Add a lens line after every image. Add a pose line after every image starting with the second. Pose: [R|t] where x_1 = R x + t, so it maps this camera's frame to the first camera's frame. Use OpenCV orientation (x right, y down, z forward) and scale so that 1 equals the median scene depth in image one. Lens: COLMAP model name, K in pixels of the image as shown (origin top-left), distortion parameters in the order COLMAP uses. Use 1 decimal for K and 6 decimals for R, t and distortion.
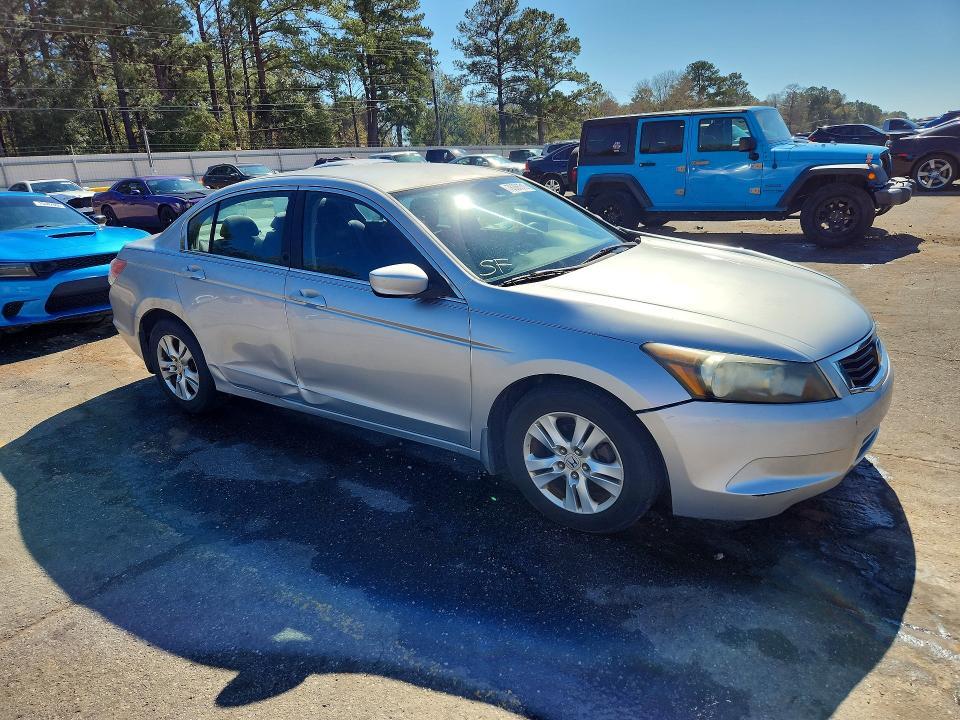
lens RADIAL K [[657.6, 0, 480.0], [0, 657.6, 360.0], [0, 0, 1]] dist [0.077802, -0.074747]
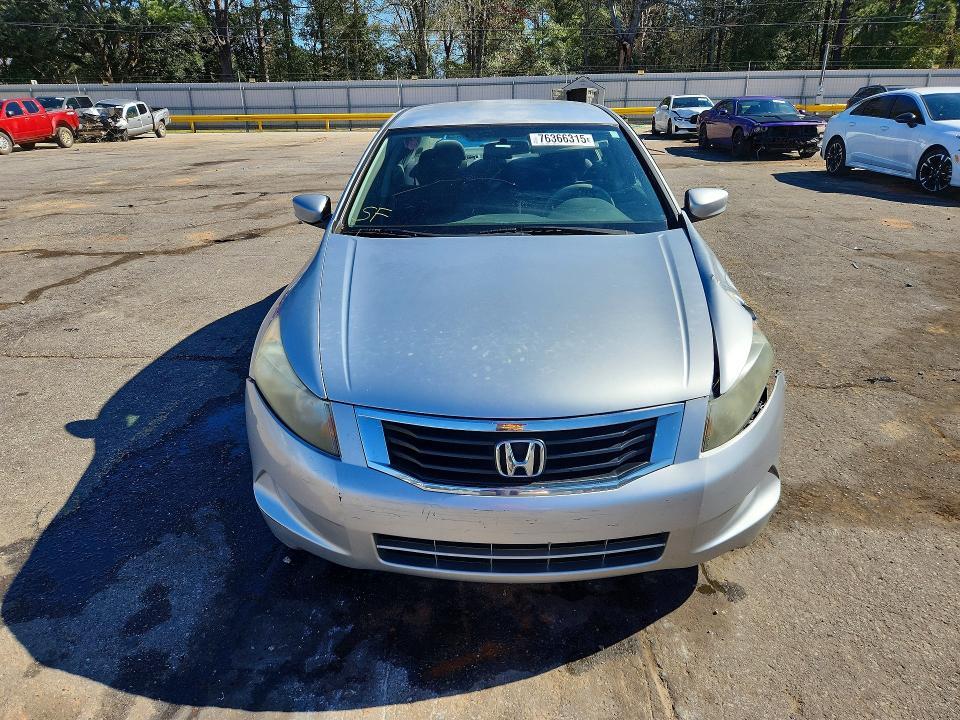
lens RADIAL K [[657.6, 0, 480.0], [0, 657.6, 360.0], [0, 0, 1]] dist [0.077802, -0.074747]
pose [[0.537086, 0.357993, -0.763793, 1.111778], [-0.269545, 0.930839, 0.246748, -0.265716], [0.799302, 0.073352, 0.596436, 0.640927]]
